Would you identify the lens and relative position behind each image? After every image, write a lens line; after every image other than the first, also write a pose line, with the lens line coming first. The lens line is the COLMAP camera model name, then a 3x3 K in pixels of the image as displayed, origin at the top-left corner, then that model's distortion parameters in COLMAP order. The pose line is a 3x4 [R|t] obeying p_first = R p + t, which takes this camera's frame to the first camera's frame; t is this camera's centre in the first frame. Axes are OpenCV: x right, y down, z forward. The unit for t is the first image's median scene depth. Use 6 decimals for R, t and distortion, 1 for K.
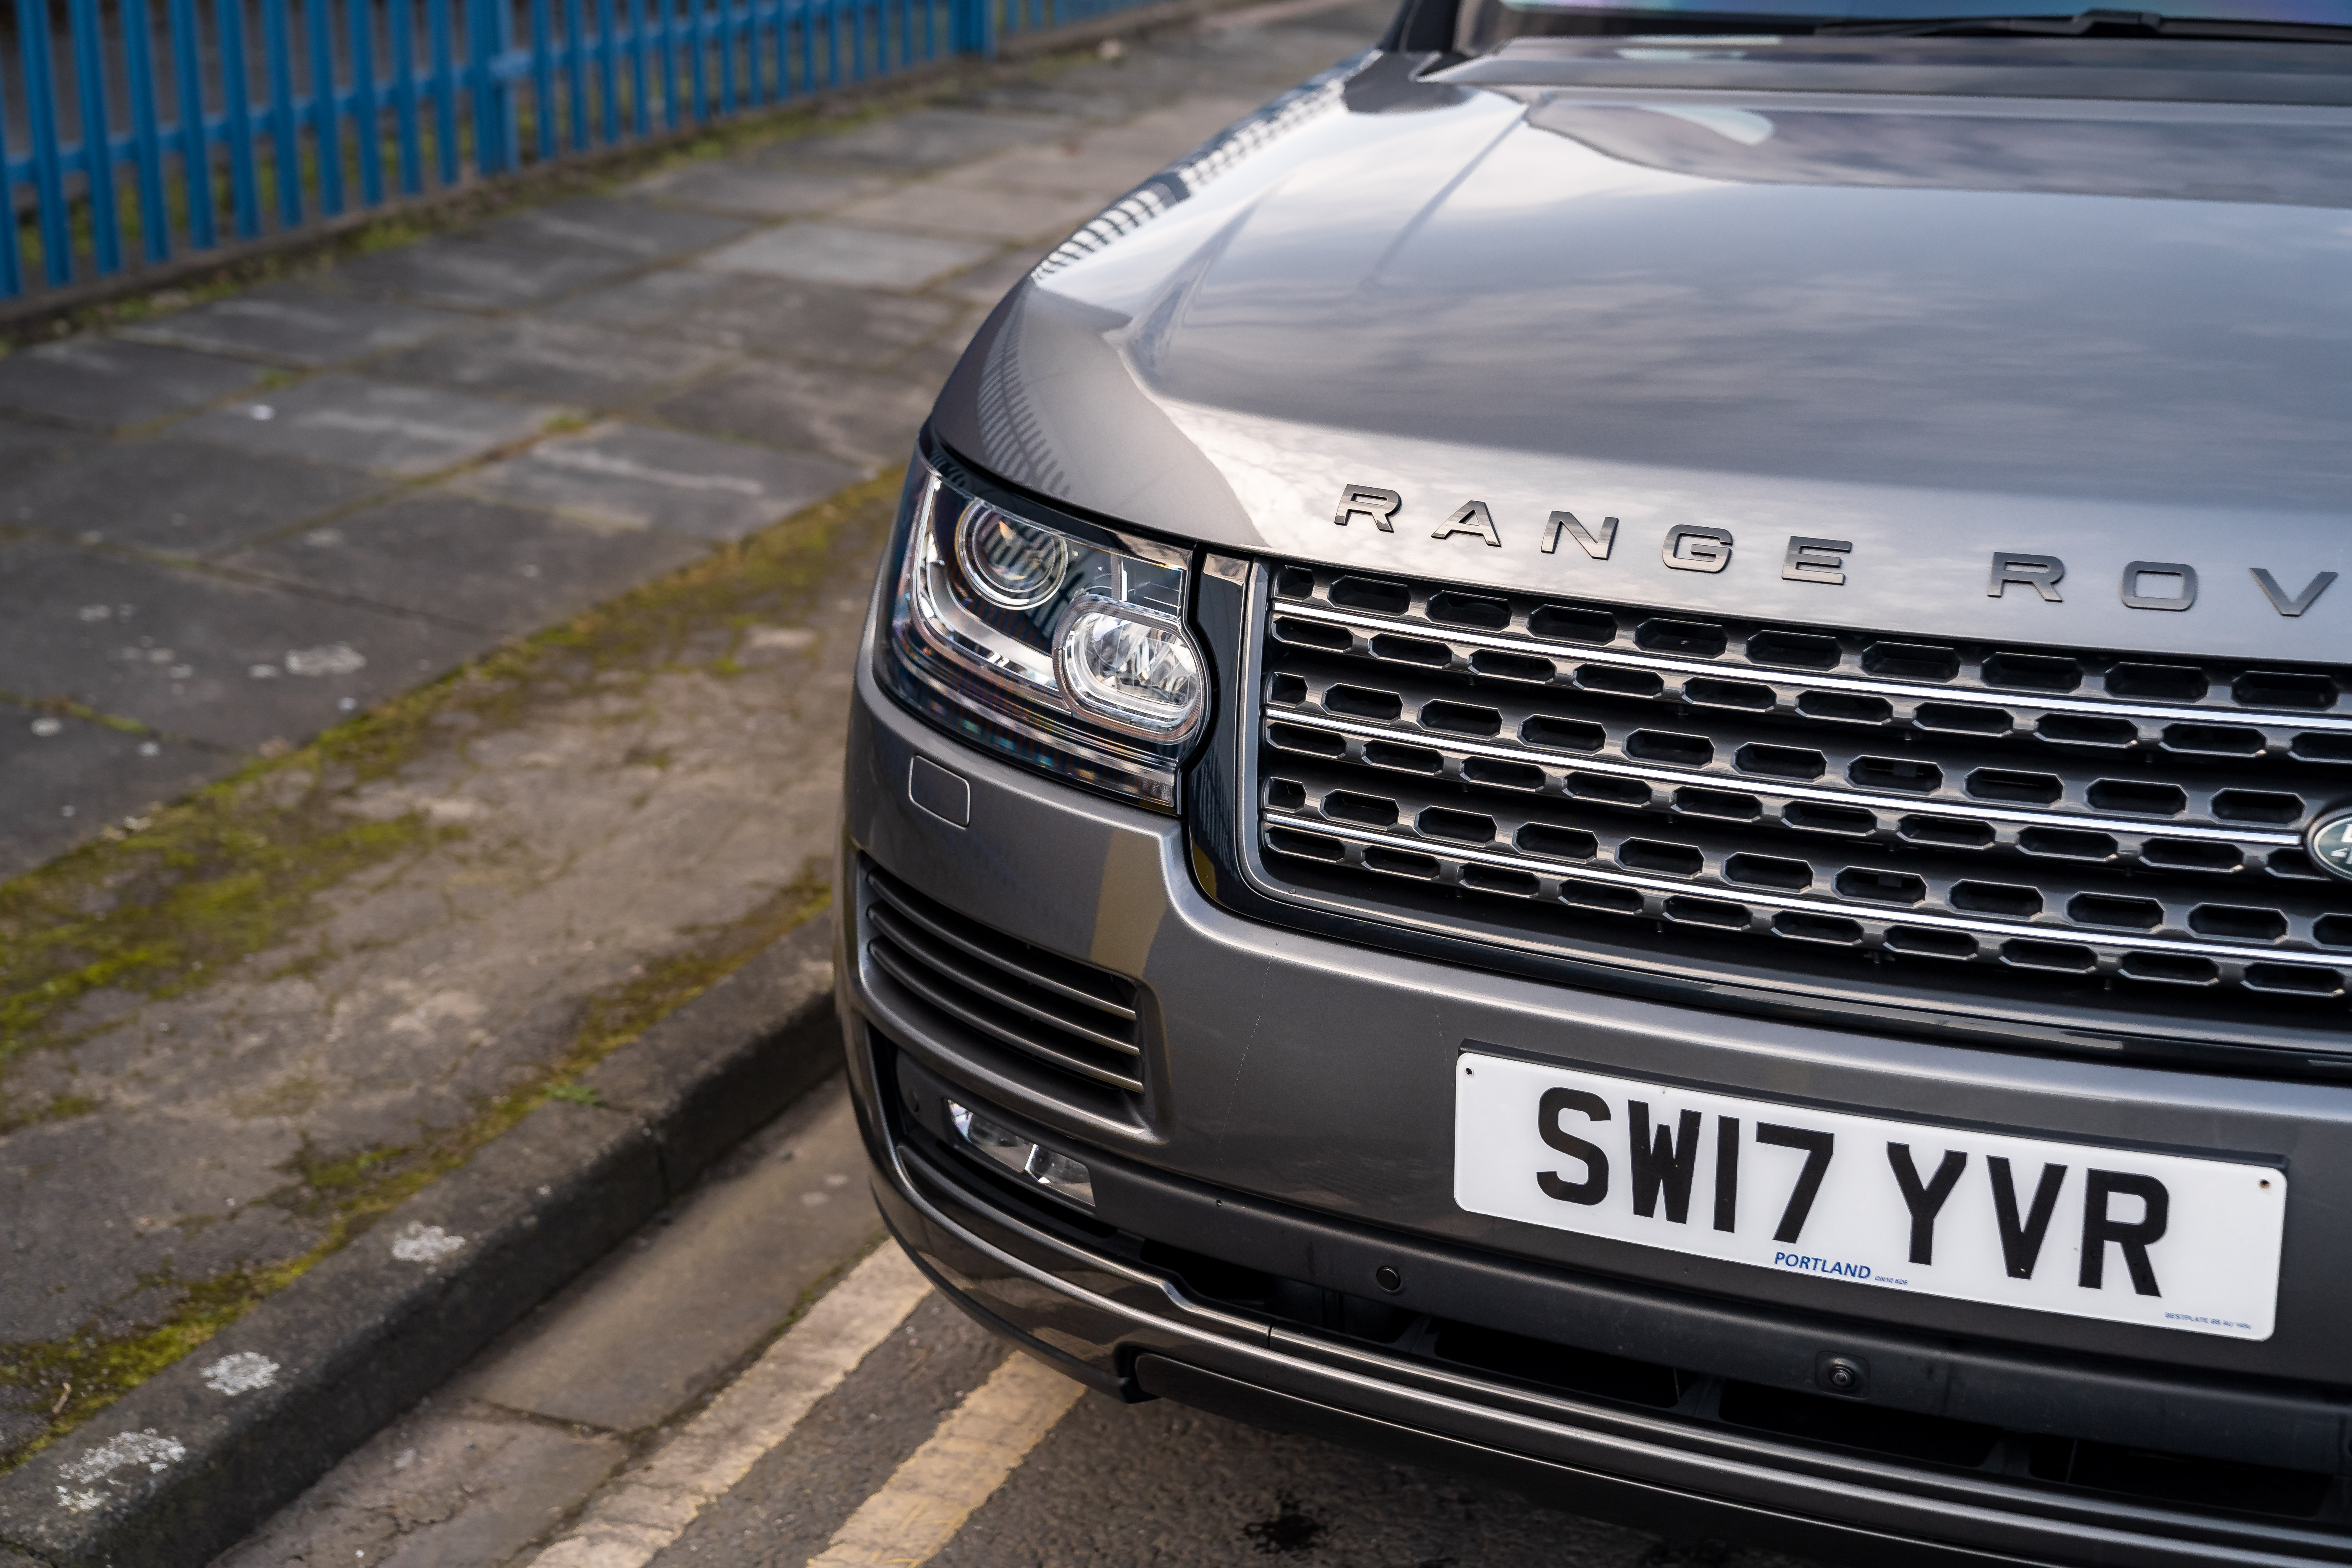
lens RADIAL K [[3374.5, 0, 1117.3], [0, 3374.5, 752.6], [0, 0, 1]] dist [-0.002774, 0.000000]
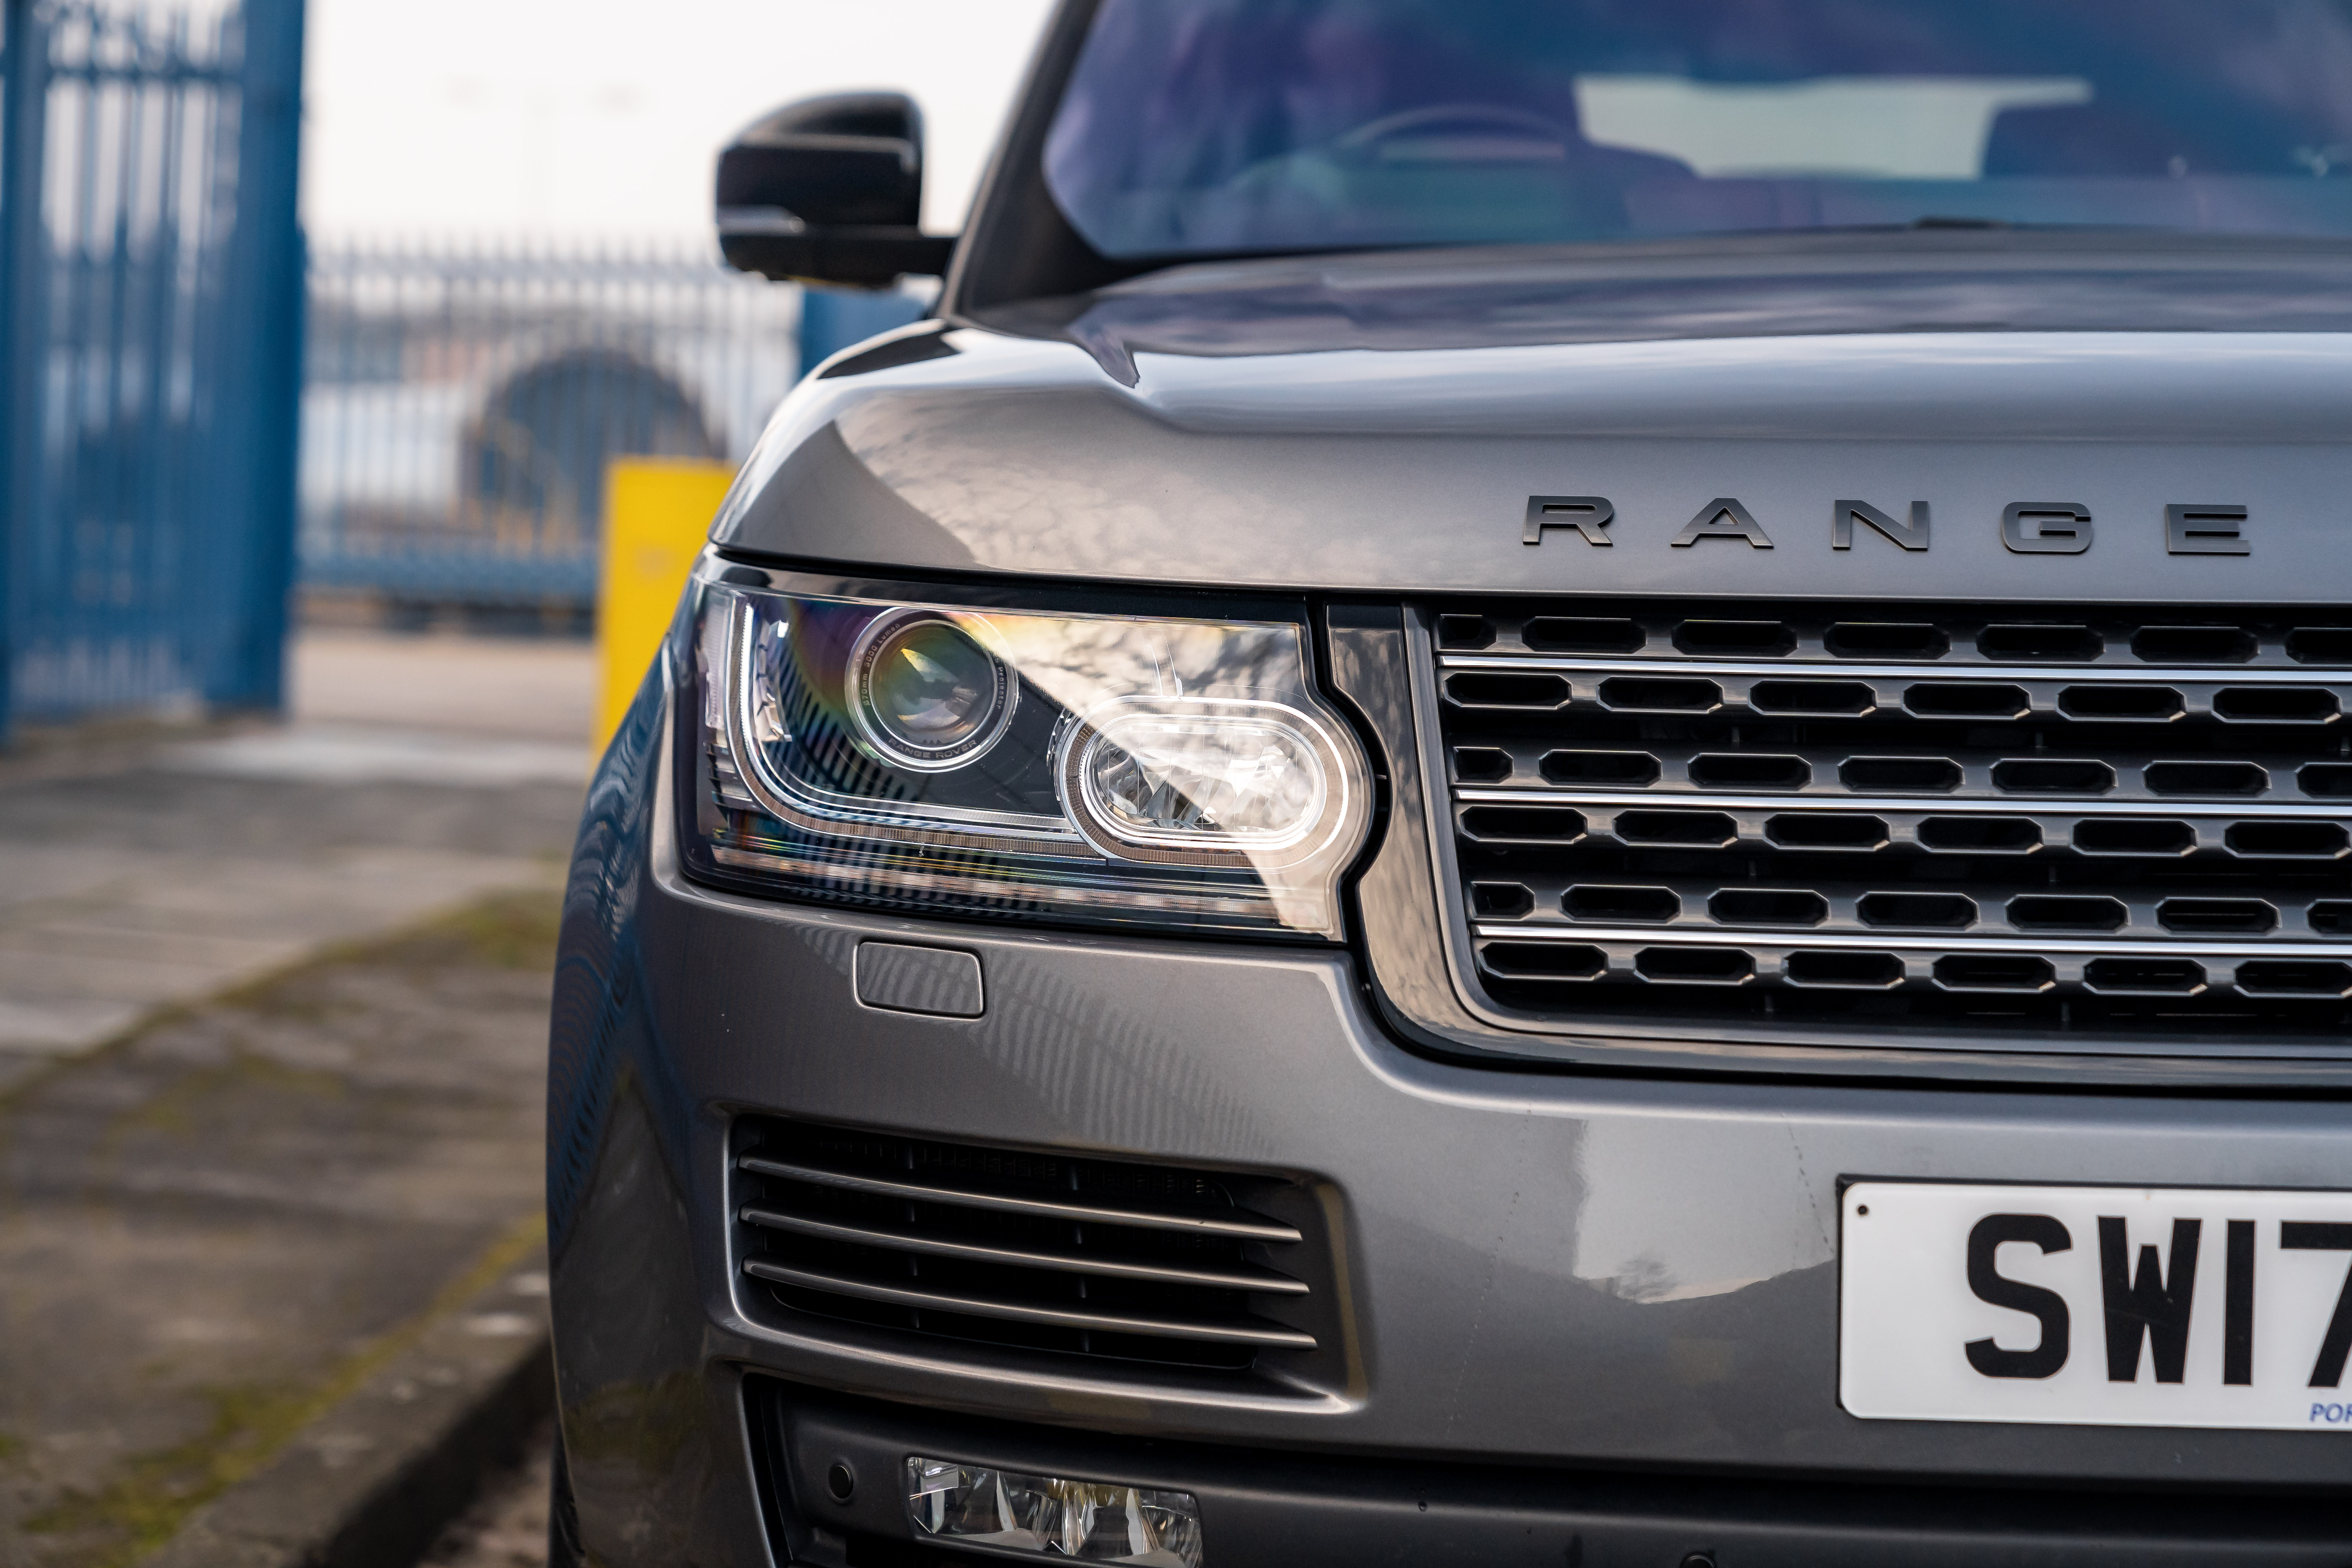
lens RADIAL K [[4674.9, 0, 1124.5], [0, 4674.9, 749.5], [0, 0, 1]] dist [0.013555, 0.000000]
pose [[0.934060, 0.016369, 0.356741, -0.413712], [0.081286, 0.962982, -0.257017, 0.250456], [-0.347743, 0.269067, 0.898153, 0.128465]]
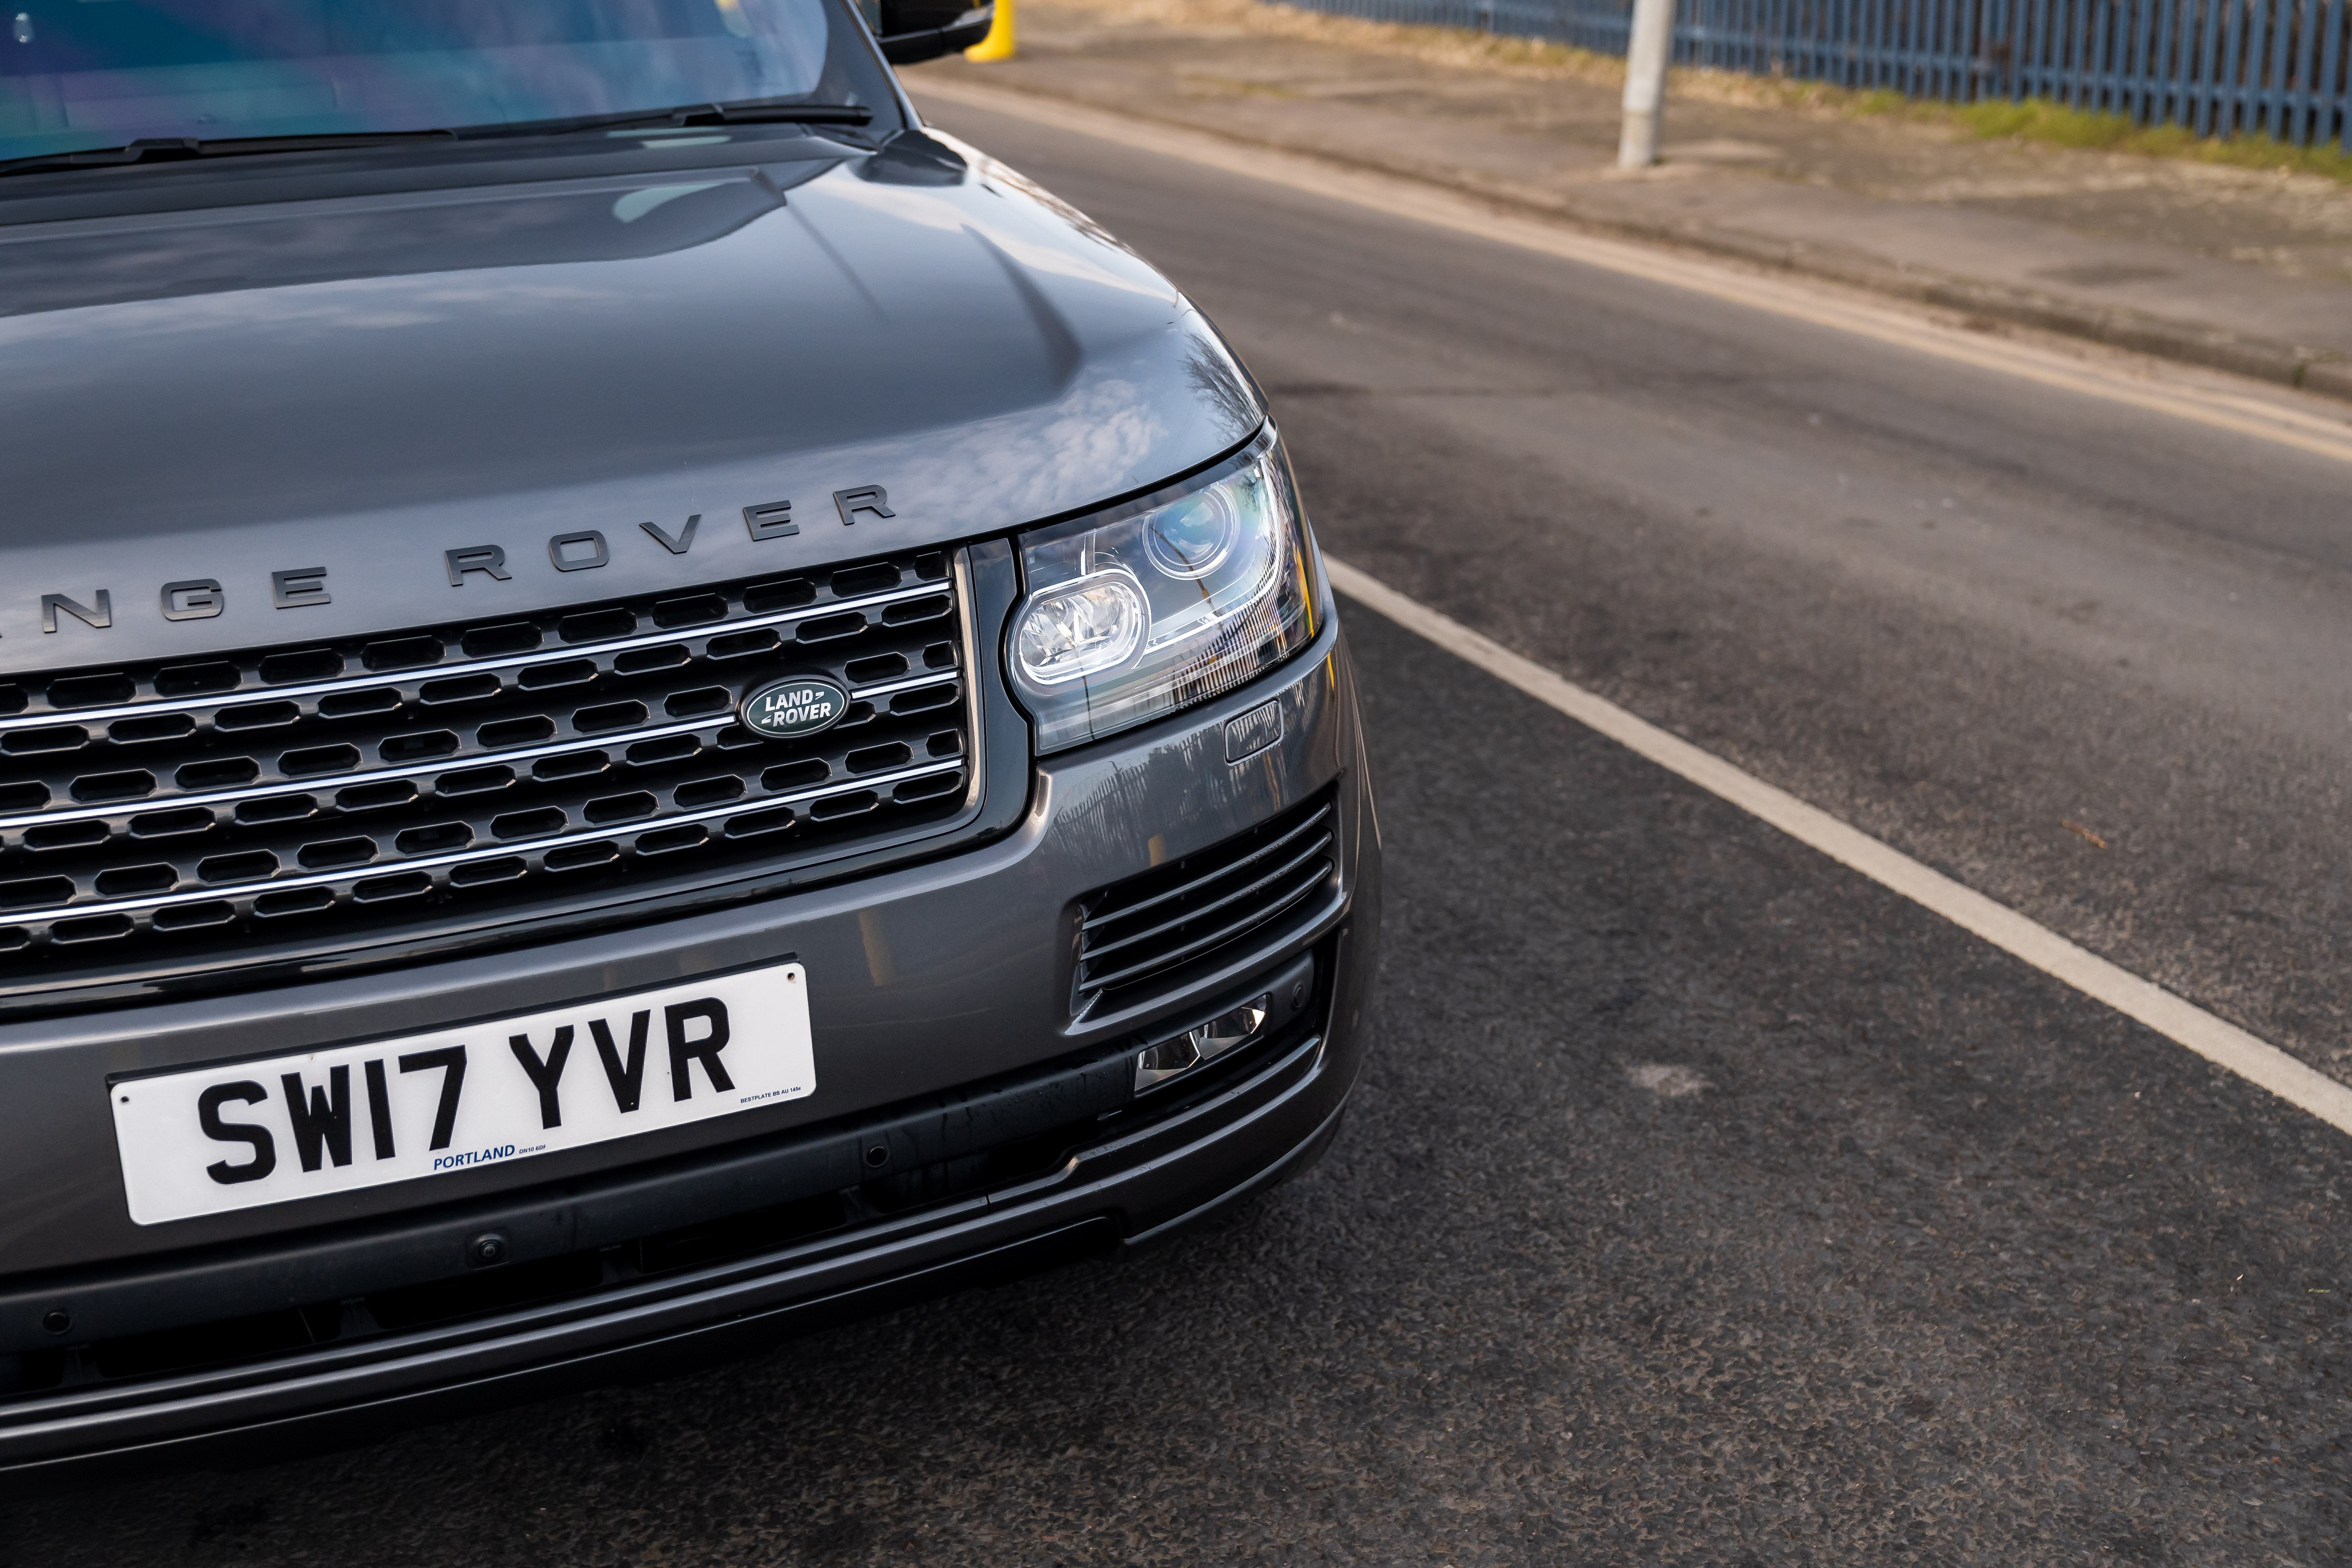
lens RADIAL K [[3059.4, 0, 1167.3], [0, 3059.4, 789.0], [0, 0, 1]] dist [0.006649, 0.000000]
pose [[0.703965, -0.228882, 0.672344, -0.313788], [0.244133, 0.966948, 0.073558, 0.005867], [-0.666958, 0.112359, 0.736575, 0.021963]]
